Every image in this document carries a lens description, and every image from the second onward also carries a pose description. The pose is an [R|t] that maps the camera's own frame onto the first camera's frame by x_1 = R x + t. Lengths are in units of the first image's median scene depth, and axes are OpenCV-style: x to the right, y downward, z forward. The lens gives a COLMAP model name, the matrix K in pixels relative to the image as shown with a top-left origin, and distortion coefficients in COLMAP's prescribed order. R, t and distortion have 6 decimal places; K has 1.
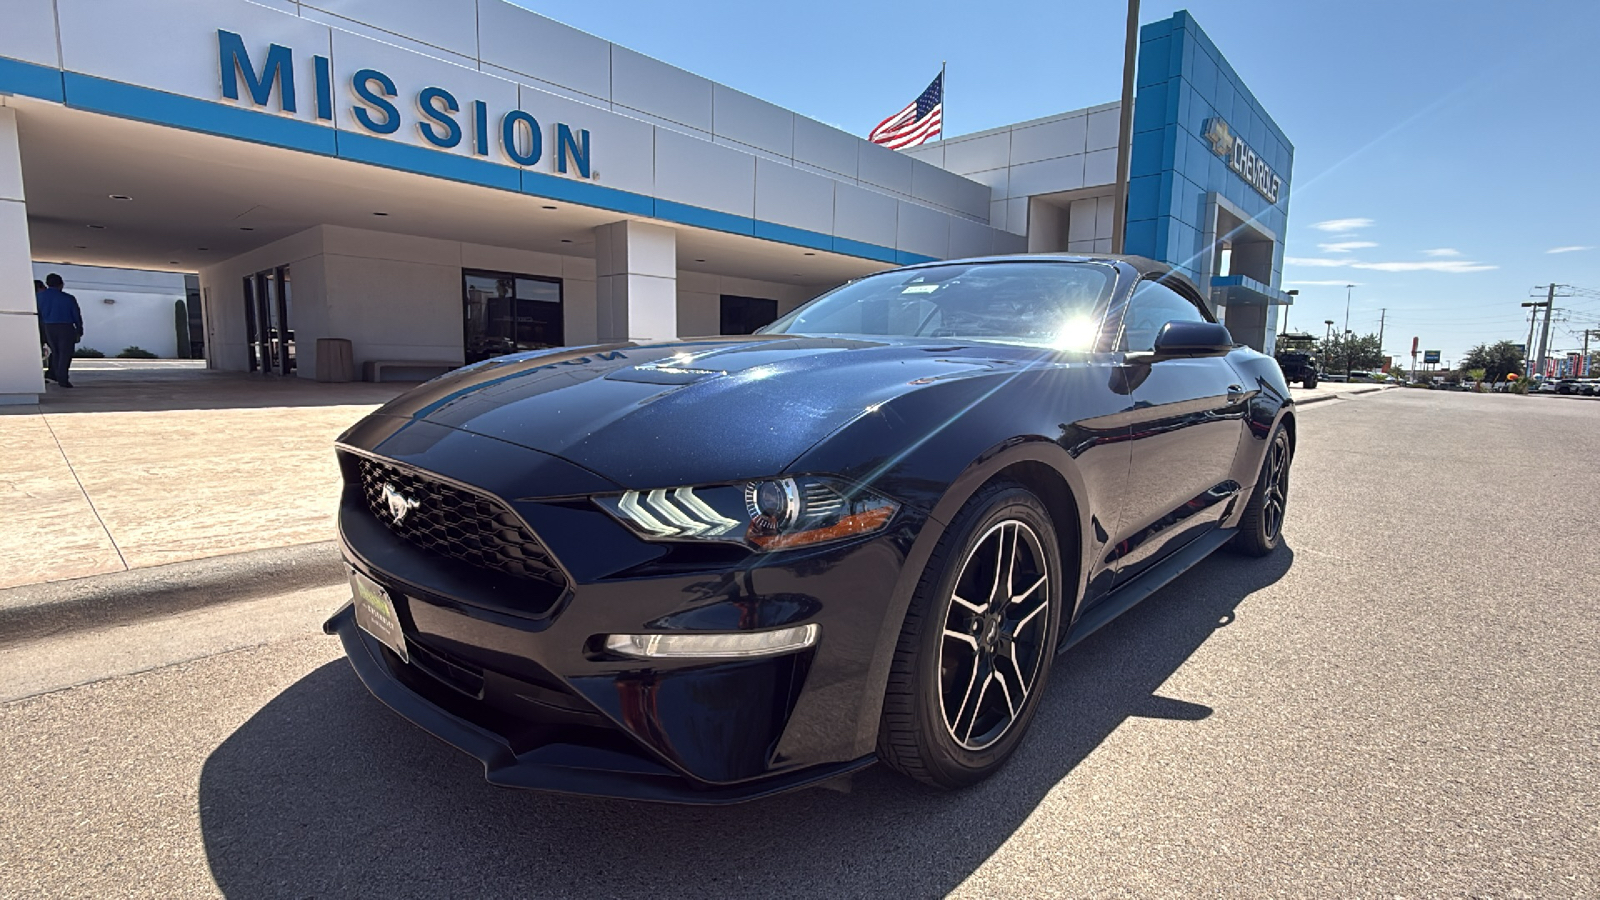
lens RADIAL K [[727.7, 0, 803.8], [0, 727.7, 449.4], [0, 0, 1]] dist [0.001285, -0.000467]
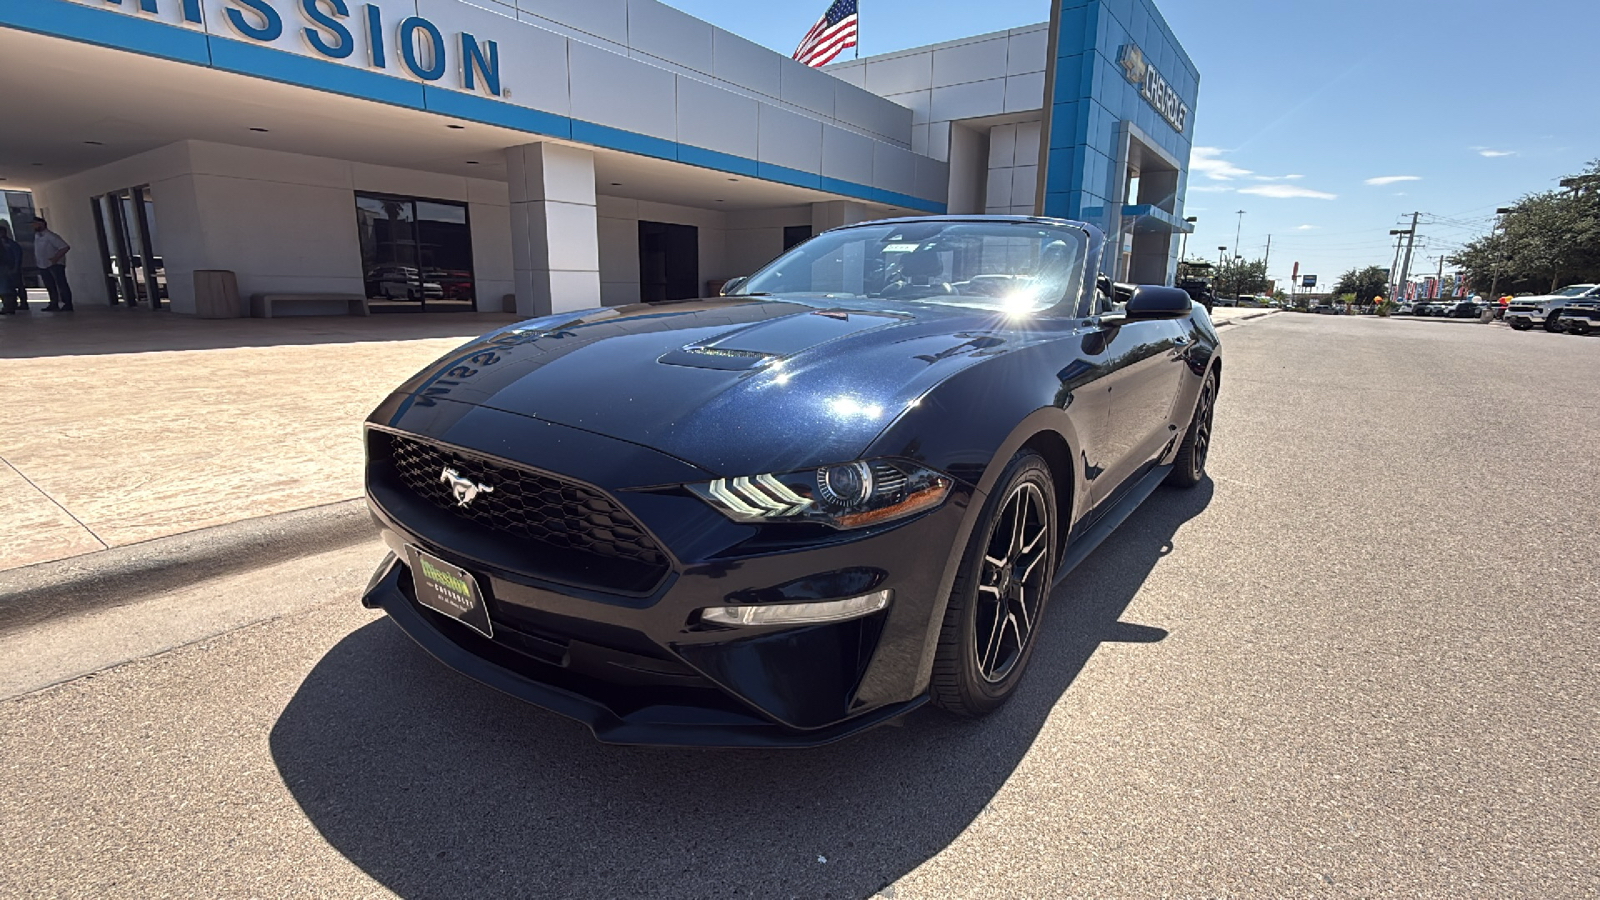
lens RADIAL K [[730.0, 0, 804.3], [0, 730.0, 448.0], [0, 0, 1]] dist [0.001727, -0.000341]
pose [[0.993479, -0.027150, 0.110732, -0.050111], [0.016300, 0.995079, 0.097737, -0.020001], [-0.112840, -0.095295, 0.989033, -0.020933]]
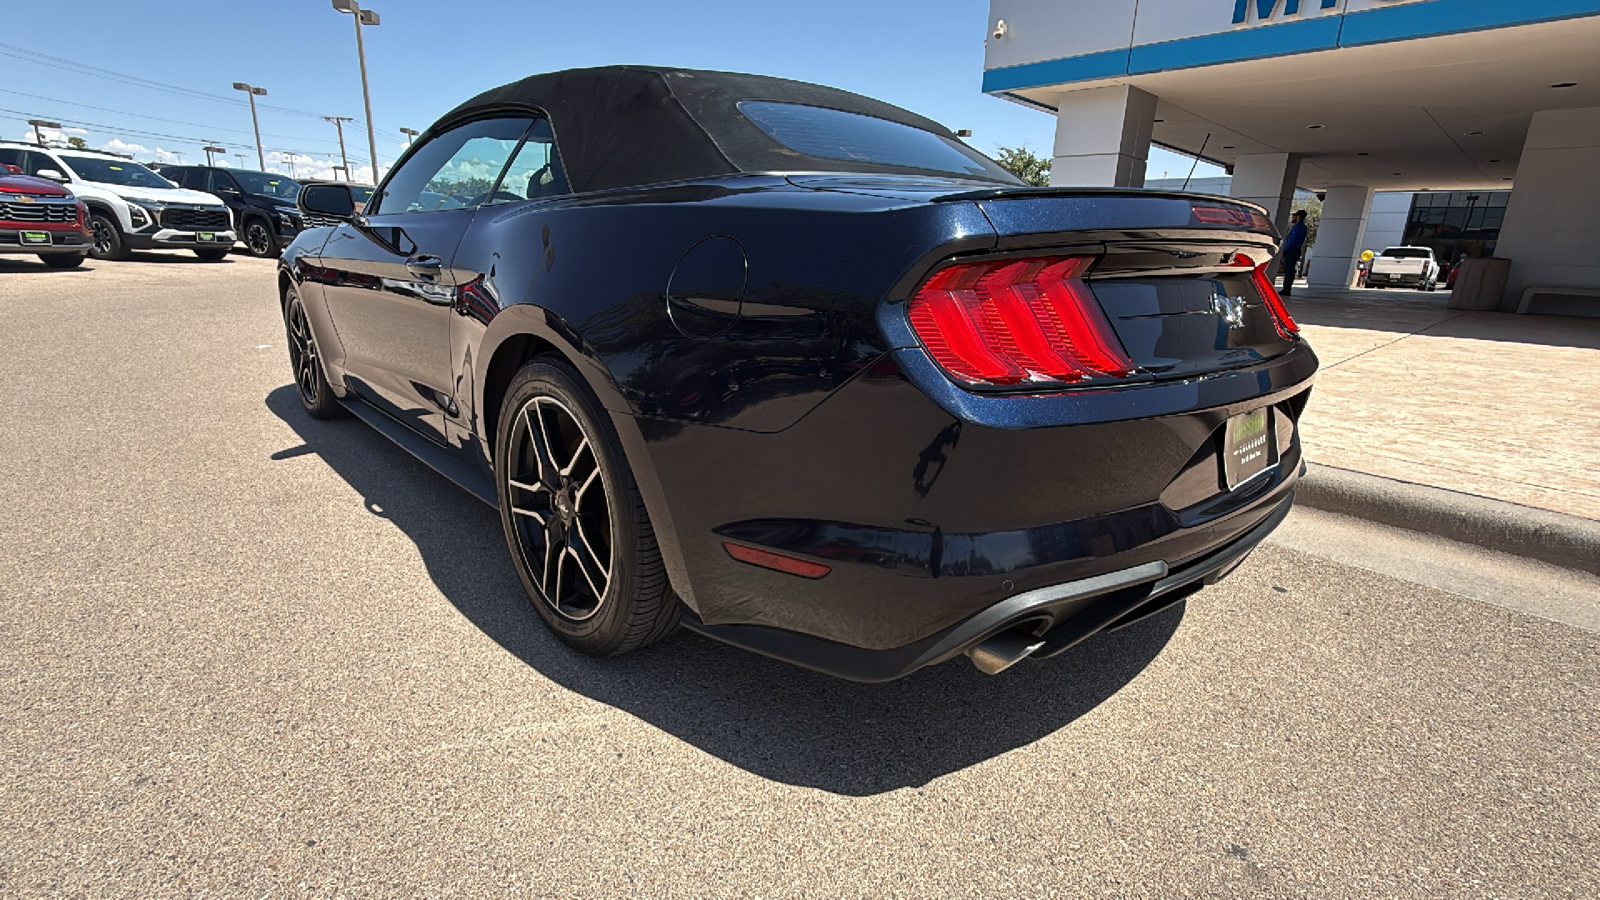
lens RADIAL K [[730.0, 0, 804.3], [0, 730.0, 448.0], [0, 0, 1]] dist [0.001727, -0.000341]
pose [[-0.060234, 0.247928, -0.966904, 0.683058], [-0.162637, 0.953281, 0.254567, -0.077881], [0.984846, 0.172588, -0.017098, 0.738878]]
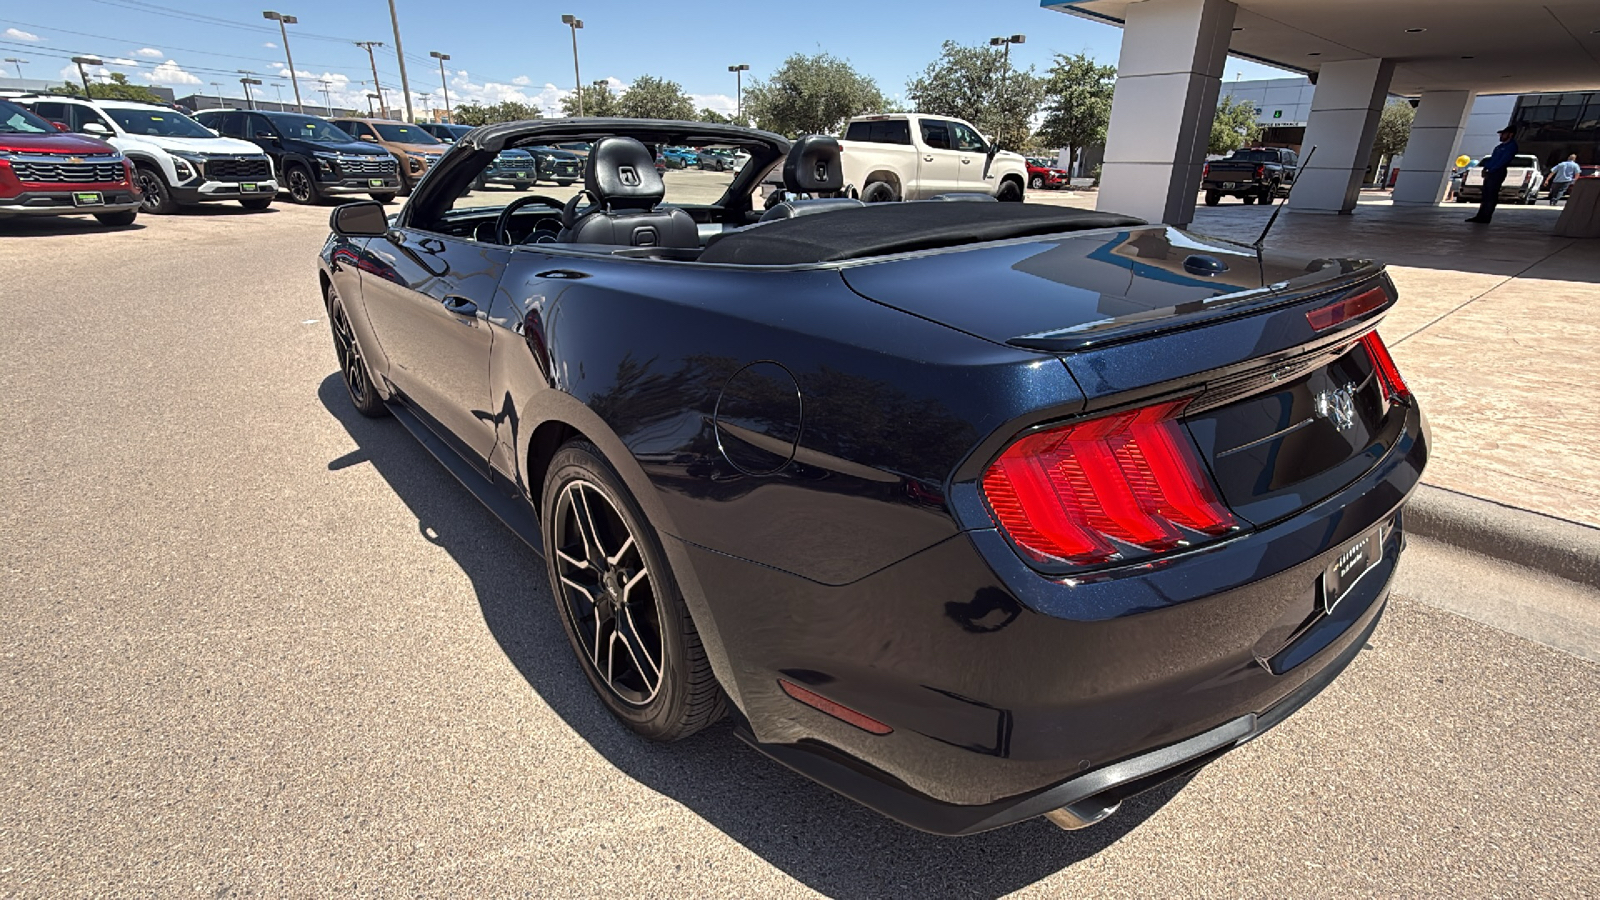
lens RADIAL K [[733.0, 0, 806.3], [0, 733.0, 452.1], [0, 0, 1]] dist [0.000179, -0.000027]
pose [[-0.110909, 0.347351, -0.931153, 0.651720], [-0.136434, 0.922741, 0.360464, -0.128124], [0.984421, 0.167020, -0.054950, 0.724443]]
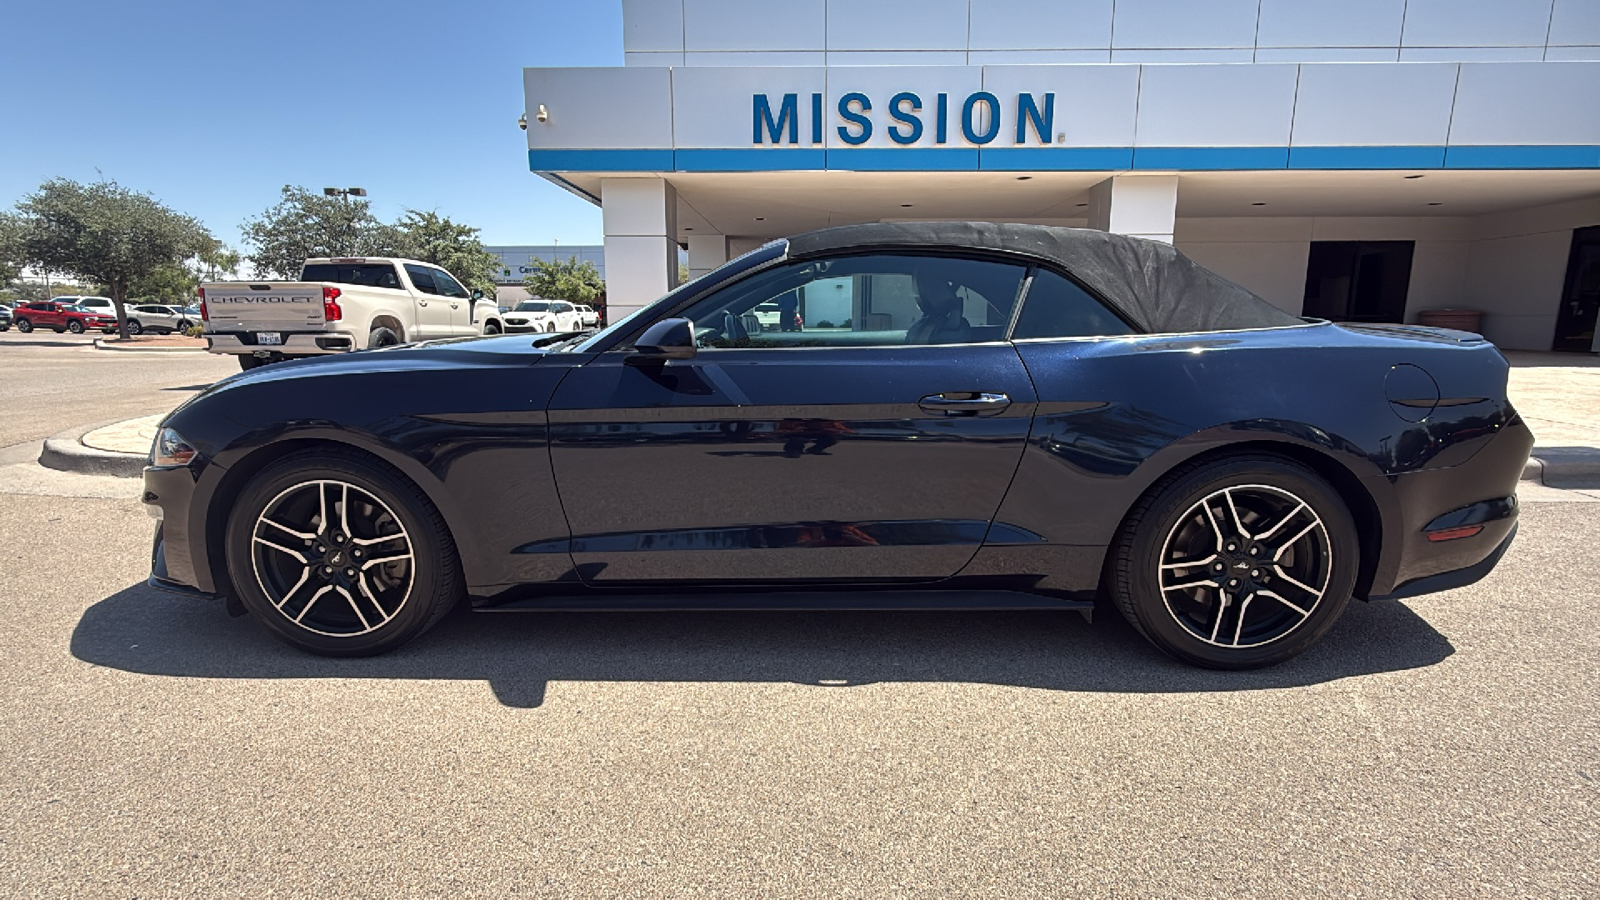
lens RADIAL K [[727.7, 0, 803.8], [0, 727.7, 449.4], [0, 0, 1]] dist [0.001285, -0.000467]
pose [[0.663903, 0.115635, -0.738824, 0.539116], [-0.078459, 0.993291, 0.084960, -0.042580], [0.743691, 0.001562, 0.668521, 0.210639]]
